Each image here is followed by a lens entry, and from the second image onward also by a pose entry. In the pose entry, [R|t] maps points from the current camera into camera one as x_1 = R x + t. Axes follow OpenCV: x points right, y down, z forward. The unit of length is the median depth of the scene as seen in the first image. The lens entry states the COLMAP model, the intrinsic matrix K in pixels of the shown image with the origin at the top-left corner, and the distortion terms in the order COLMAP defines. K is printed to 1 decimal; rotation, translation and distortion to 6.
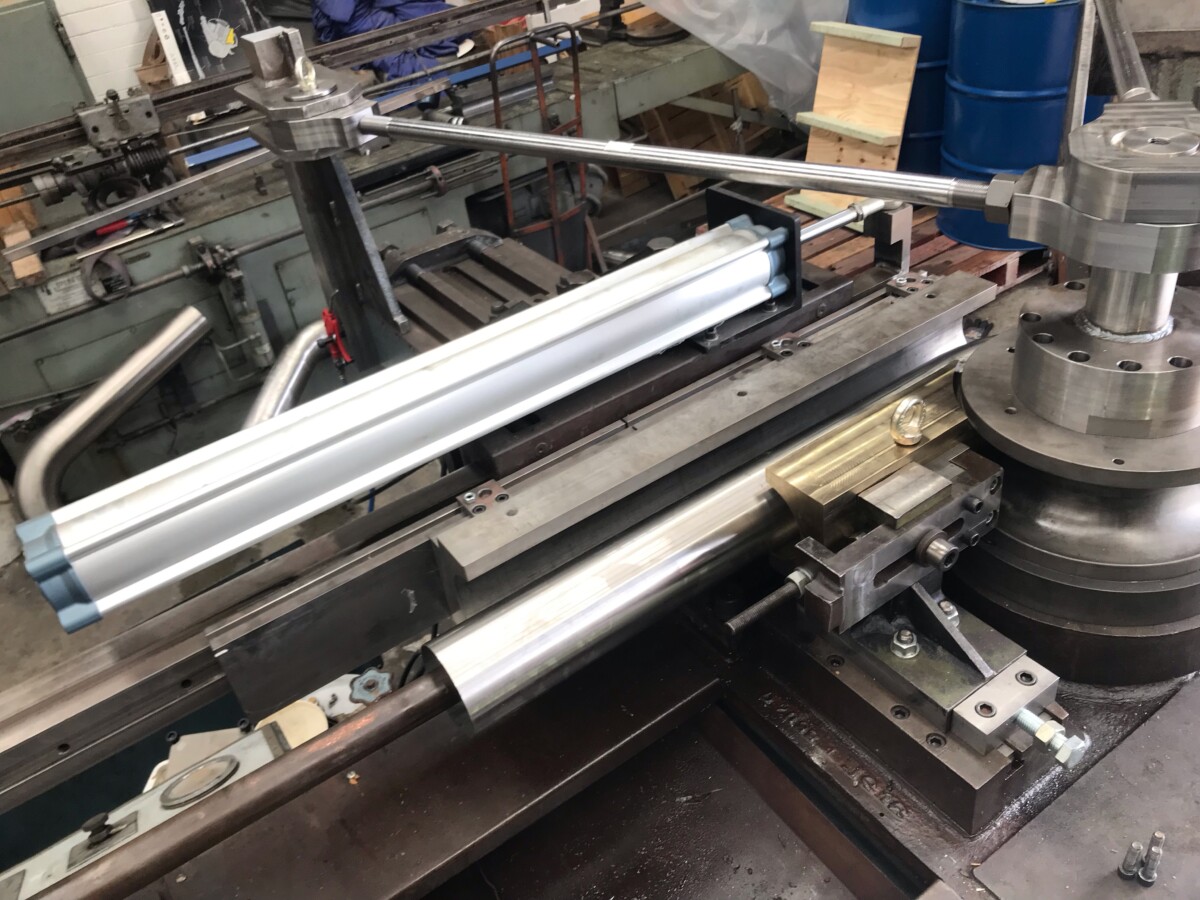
lens RADIAL K [[992.0, 0, 595.9], [0, 992.0, 438.1], [0, 0, 1]] dist [0.026268, -0.002138]
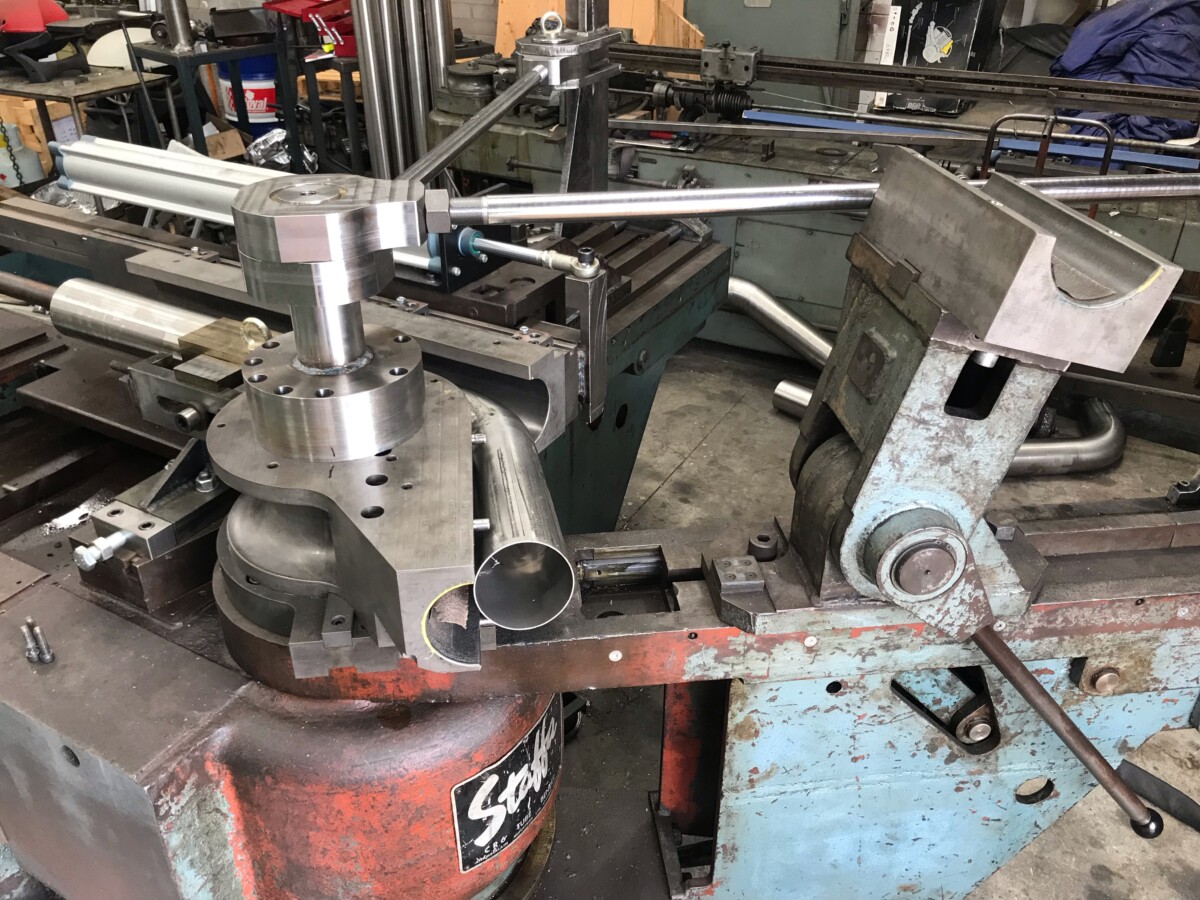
lens RADIAL K [[992.0, 0, 595.9], [0, 992.0, 438.1], [0, 0, 1]] dist [0.026268, -0.002138]
pose [[0.445176, 0.562860, -0.696425, 0.574041], [-0.564009, 0.780332, 0.270142, -0.198042], [0.695494, 0.272528, 0.664843, 0.189001]]
